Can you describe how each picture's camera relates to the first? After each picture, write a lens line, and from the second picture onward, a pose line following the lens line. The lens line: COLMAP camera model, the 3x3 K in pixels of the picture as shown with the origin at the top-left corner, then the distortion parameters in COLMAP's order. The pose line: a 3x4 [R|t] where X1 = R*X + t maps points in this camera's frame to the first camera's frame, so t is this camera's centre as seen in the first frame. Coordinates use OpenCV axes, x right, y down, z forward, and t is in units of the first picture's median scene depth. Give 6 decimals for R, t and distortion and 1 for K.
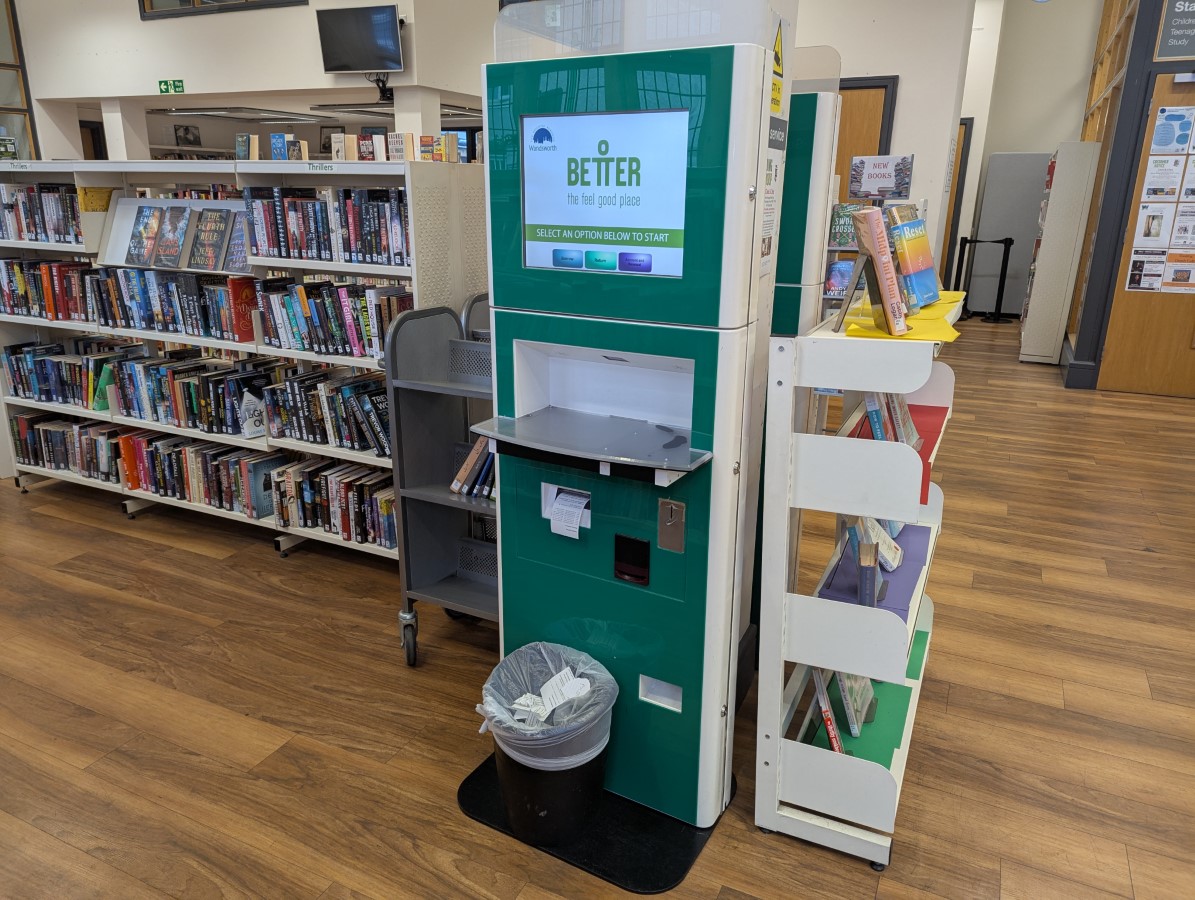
lens RADIAL K [[838.9, 0, 601.2], [0, 838.9, 443.4], [0, 0, 1]] dist [0.037874, -0.011467]
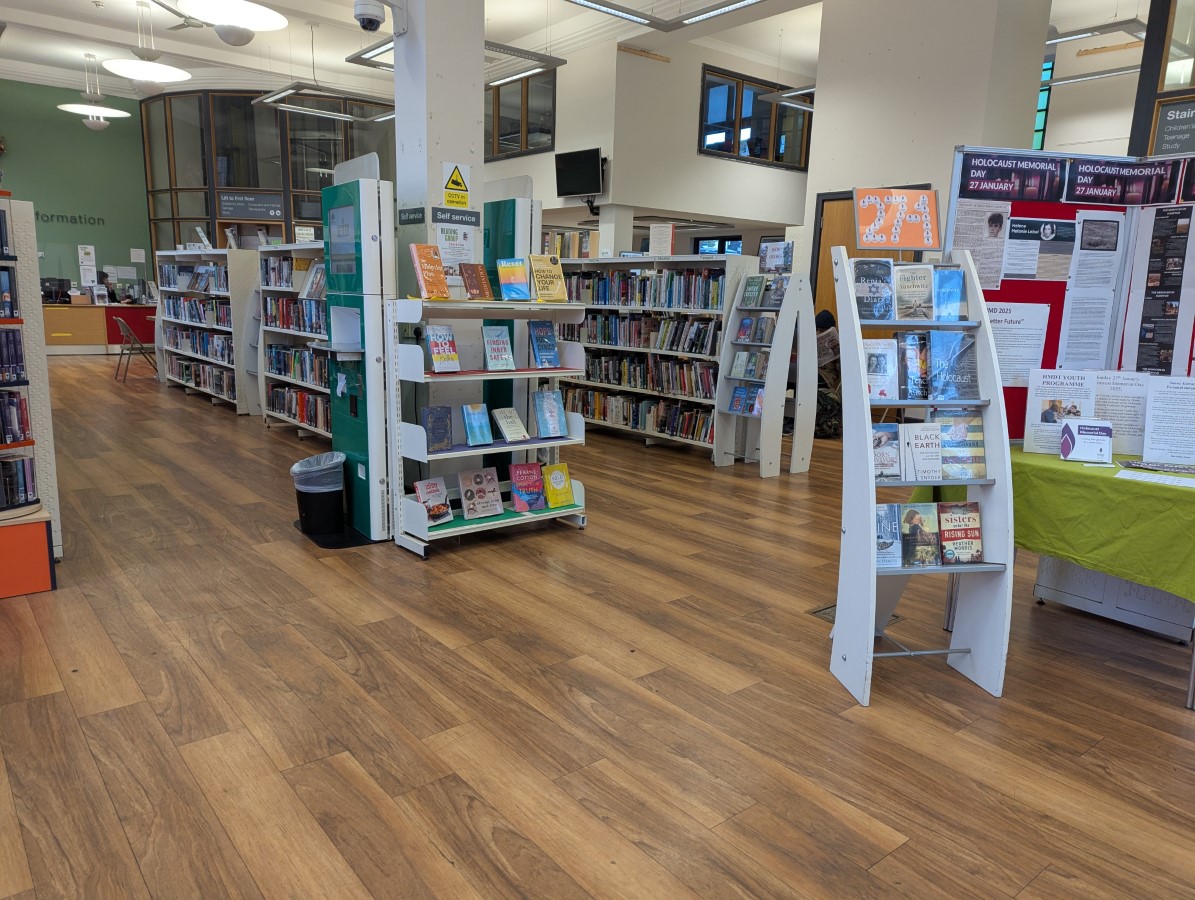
lens RADIAL K [[838.9, 0, 593.5], [0, 838.9, 454.4], [0, 0, 1]] dist [0.037874, -0.011467]
pose [[0.903356, 0.097045, -0.417769, 0.699615], [-0.143787, 0.986220, -0.081822, 0.162742], [0.404072, 0.133984, 0.904861, -0.330287]]
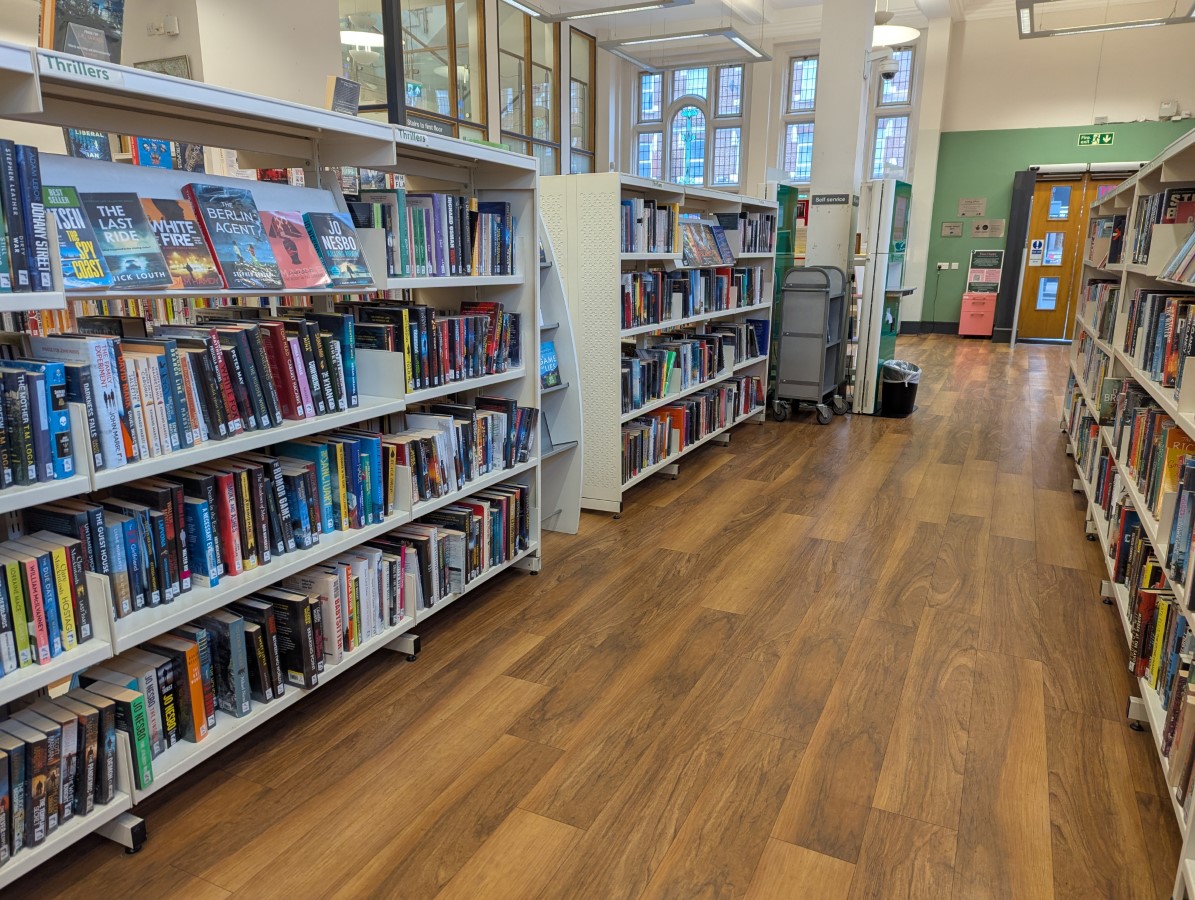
lens RADIAL K [[838.9, 0, 599.9], [0, 838.9, 454.1], [0, 0, 1]] dist [0.037874, -0.011467]
pose [[-0.002282, -0.251205, 0.967931, -1.564895], [0.287831, 0.926807, 0.241211, -0.239433], [-0.957679, 0.279151, 0.070190, 0.939095]]
